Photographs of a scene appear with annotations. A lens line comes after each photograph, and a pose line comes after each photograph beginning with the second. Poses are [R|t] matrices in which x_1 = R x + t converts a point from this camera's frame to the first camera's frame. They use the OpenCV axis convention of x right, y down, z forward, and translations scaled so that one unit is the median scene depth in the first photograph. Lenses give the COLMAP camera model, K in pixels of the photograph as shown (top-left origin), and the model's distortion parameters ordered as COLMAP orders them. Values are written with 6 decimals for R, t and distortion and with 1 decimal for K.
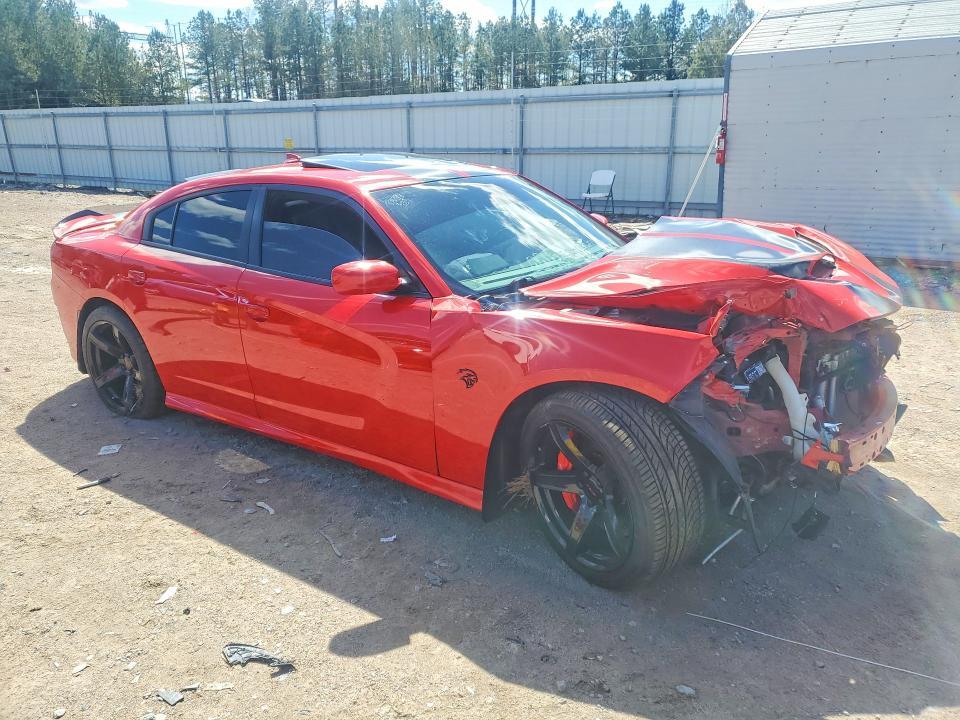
lens RADIAL K [[725.0, 0, 479.4], [0, 725.0, 379.0], [0, 0, 1]] dist [0.011858, 0.003131]
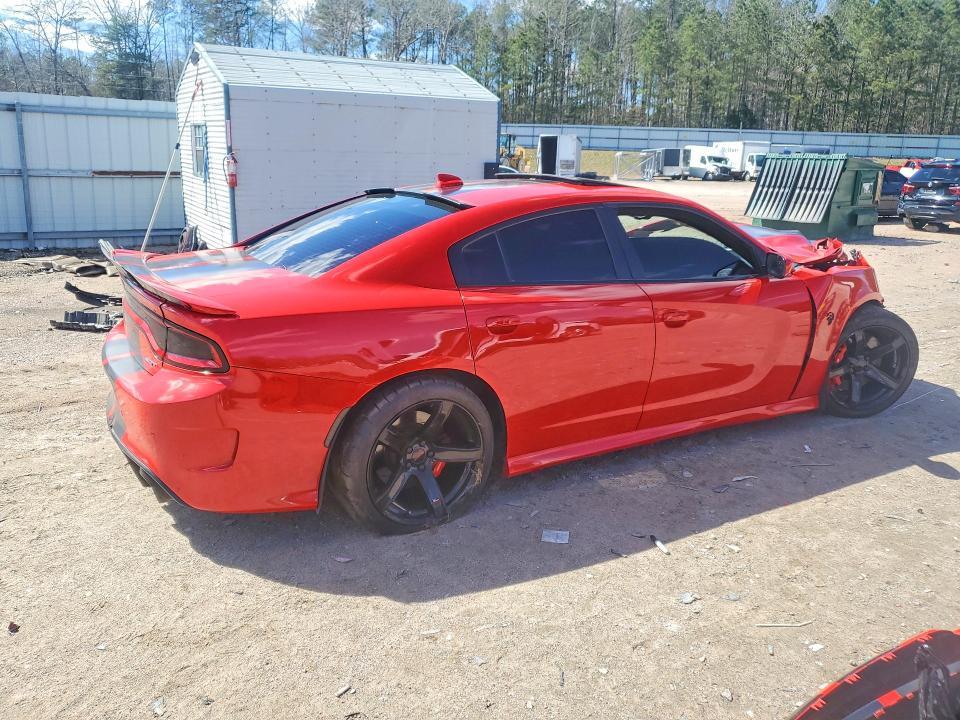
lens RADIAL K [[737.7, 0, 458.2], [0, 737.7, 358.7], [0, 0, 1]] dist [0.028115, -0.001774]
pose [[0.430349, -0.214810, 0.876731, -1.170220], [0.270117, 0.957411, 0.101989, -0.193379], [-0.861300, 0.192929, 0.470044, 0.641837]]
